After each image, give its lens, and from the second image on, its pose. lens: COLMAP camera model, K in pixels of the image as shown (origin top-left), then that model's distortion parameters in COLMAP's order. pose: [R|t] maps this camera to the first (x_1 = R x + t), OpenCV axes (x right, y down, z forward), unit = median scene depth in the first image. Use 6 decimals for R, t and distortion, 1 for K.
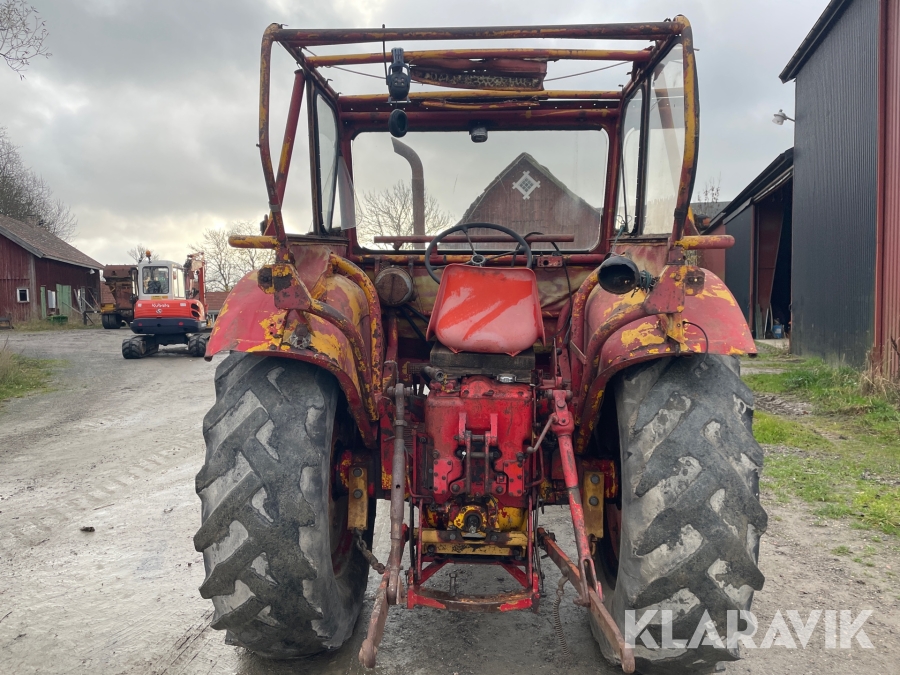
lens RADIAL K [[674.8, 0, 450.0], [0, 674.8, 337.5], [0, 0, 1]] dist [0.010707, -0.069975]
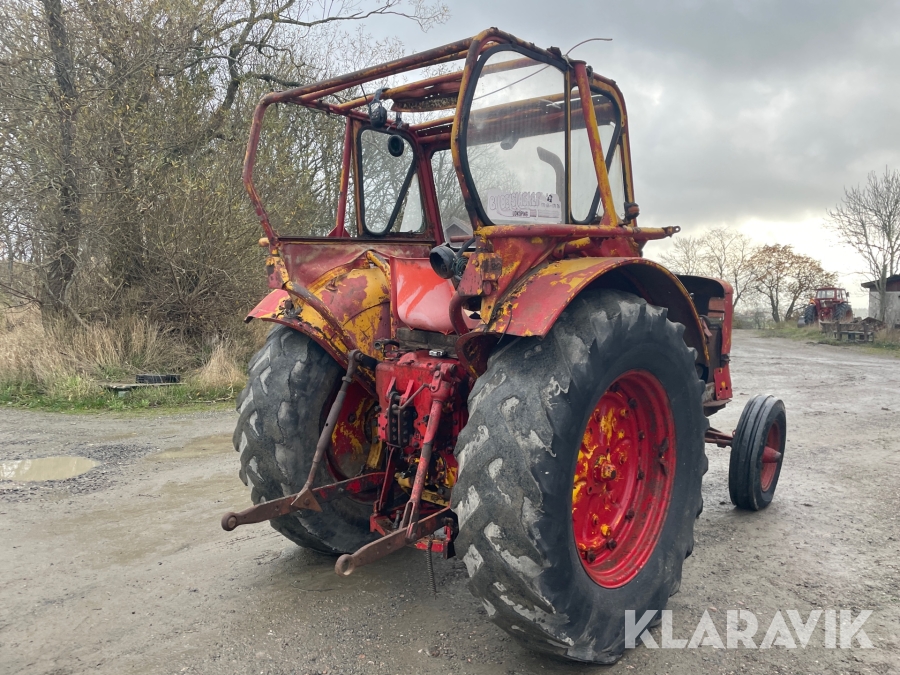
lens RADIAL K [[674.8, 0, 450.0], [0, 674.8, 337.5], [0, 0, 1]] dist [0.010707, -0.069975]
pose [[0.806139, 0.055255, -0.589140, 0.904873], [-0.062587, 0.998008, 0.007964, 0.026179], [0.588407, 0.030453, 0.807992, 0.068651]]
